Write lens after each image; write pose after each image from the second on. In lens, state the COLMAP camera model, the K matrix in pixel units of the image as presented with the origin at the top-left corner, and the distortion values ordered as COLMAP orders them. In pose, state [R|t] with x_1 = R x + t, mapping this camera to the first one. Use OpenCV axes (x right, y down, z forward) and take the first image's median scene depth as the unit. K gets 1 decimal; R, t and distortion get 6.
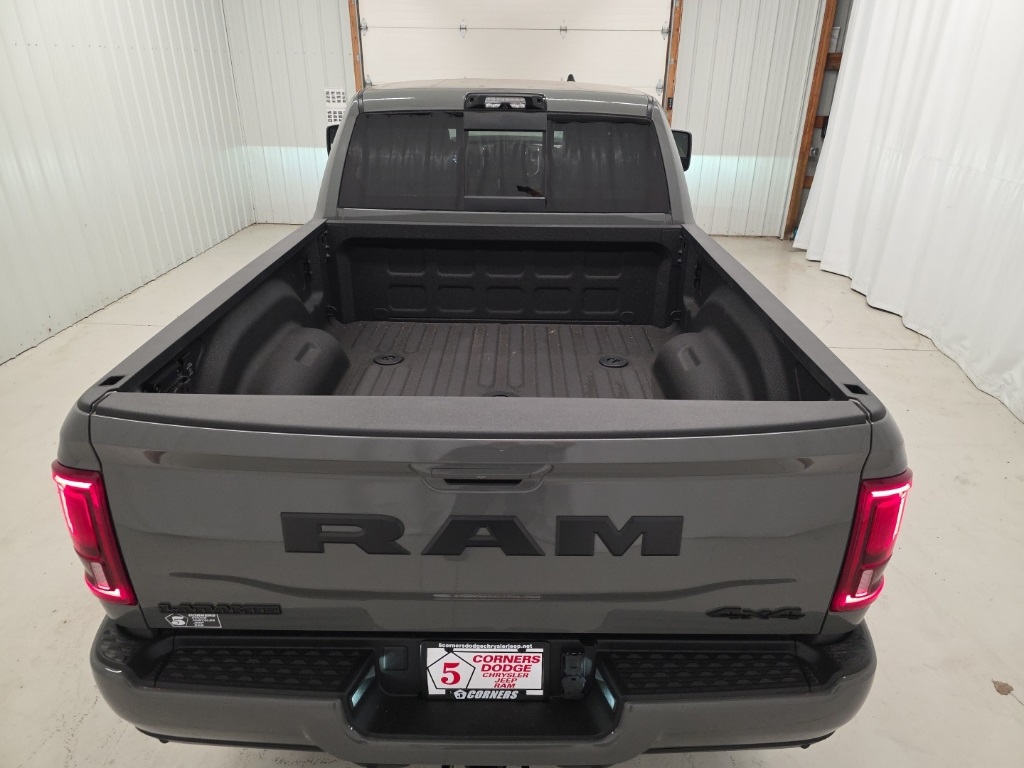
lens RADIAL K [[698.4, 0, 515.0], [0, 698.4, 379.2], [0, 0, 1]] dist [0.039426, -0.032293]
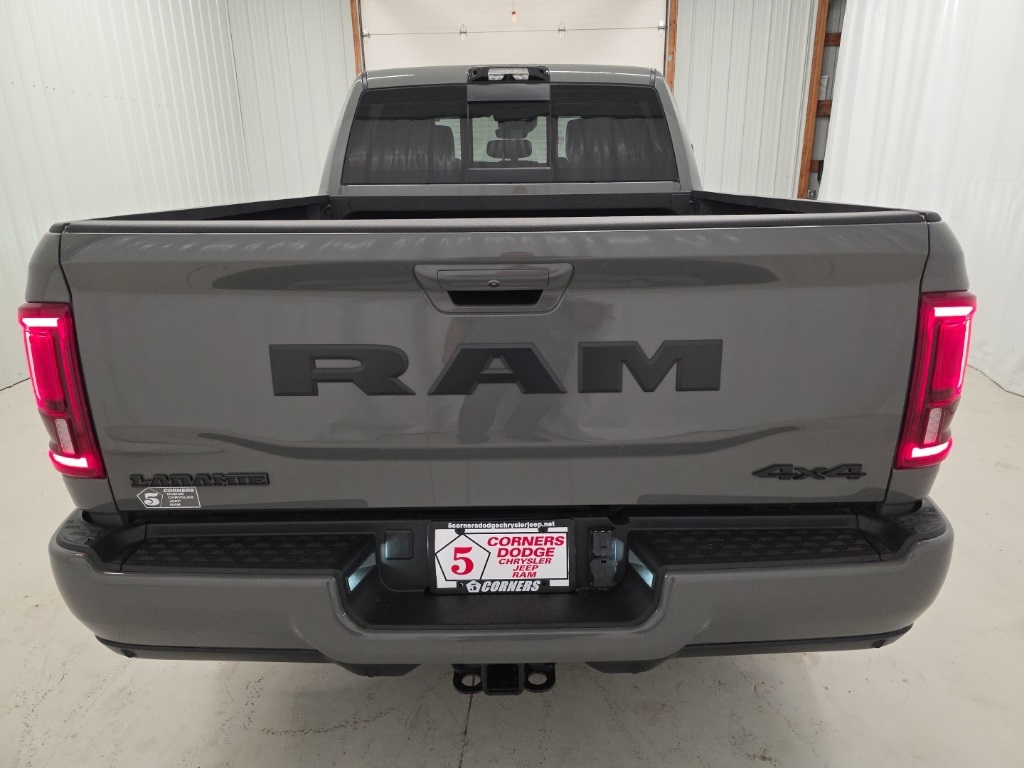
lens RADIAL K [[698.4, 0, 514.6], [0, 698.4, 383.4], [0, 0, 1]] dist [0.039426, -0.032293]
pose [[0.999691, -0.023865, -0.007009, -0.015388], [0.022726, 0.990915, -0.132555, 0.321053], [0.010109, 0.132354, 0.991151, 0.112578]]
